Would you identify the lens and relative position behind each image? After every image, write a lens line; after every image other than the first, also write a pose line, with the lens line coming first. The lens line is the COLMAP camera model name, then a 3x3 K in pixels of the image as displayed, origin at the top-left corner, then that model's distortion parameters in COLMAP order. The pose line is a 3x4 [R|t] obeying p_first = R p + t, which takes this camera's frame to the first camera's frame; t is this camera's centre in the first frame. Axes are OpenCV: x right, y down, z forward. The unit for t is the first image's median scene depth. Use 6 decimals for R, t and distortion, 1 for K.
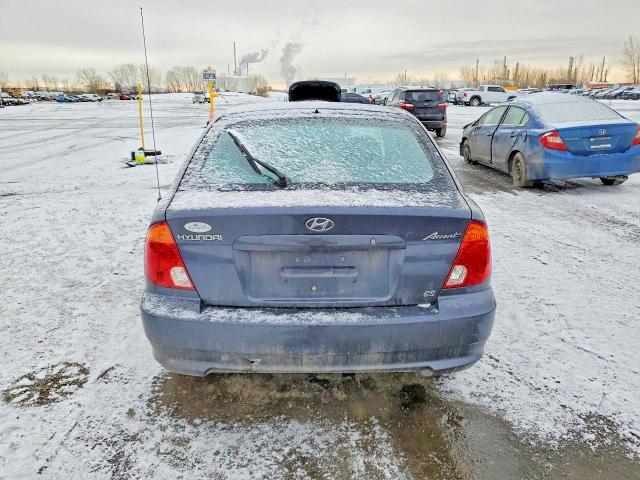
lens RADIAL K [[496.6, 0, 317.1], [0, 496.6, 240.7], [0, 0, 1]] dist [0.014845, 0.008165]
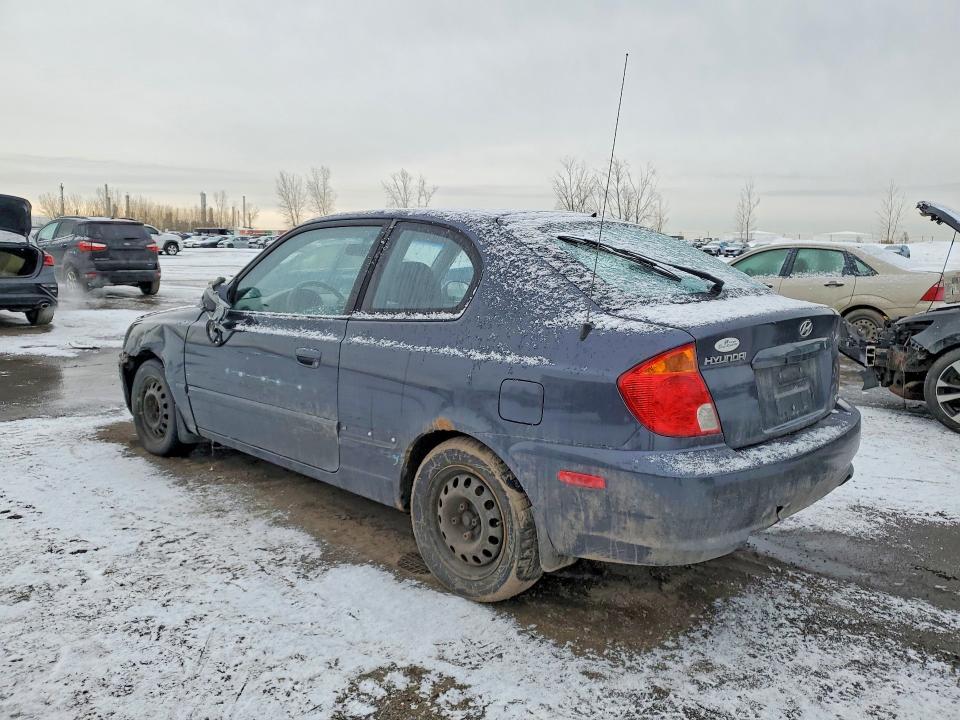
lens RADIAL K [[745.0, 0, 484.5], [0, 745.0, 357.0], [0, 0, 1]] dist [0.014845, 0.008165]
pose [[0.698085, -0.087053, 0.710703, -1.169192], [0.179800, 0.982090, -0.056314, -0.009906], [-0.693072, 0.167097, 0.701235, 0.417584]]
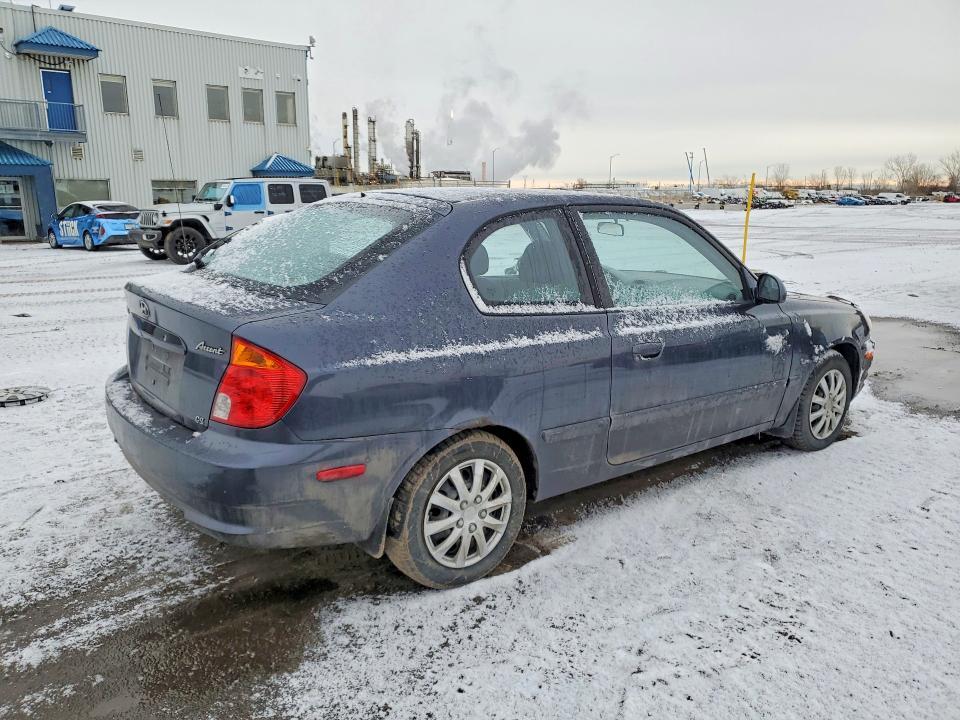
lens RADIAL K [[745.0, 0, 479.3], [0, 745.0, 366.4], [0, 0, 1]] dist [0.014845, 0.008165]
pose [[0.598883, 0.185254, -0.779115, 1.283433], [-0.230797, 0.971525, 0.053597, -0.128718], [0.766859, 0.147719, 0.624585, 0.553286]]
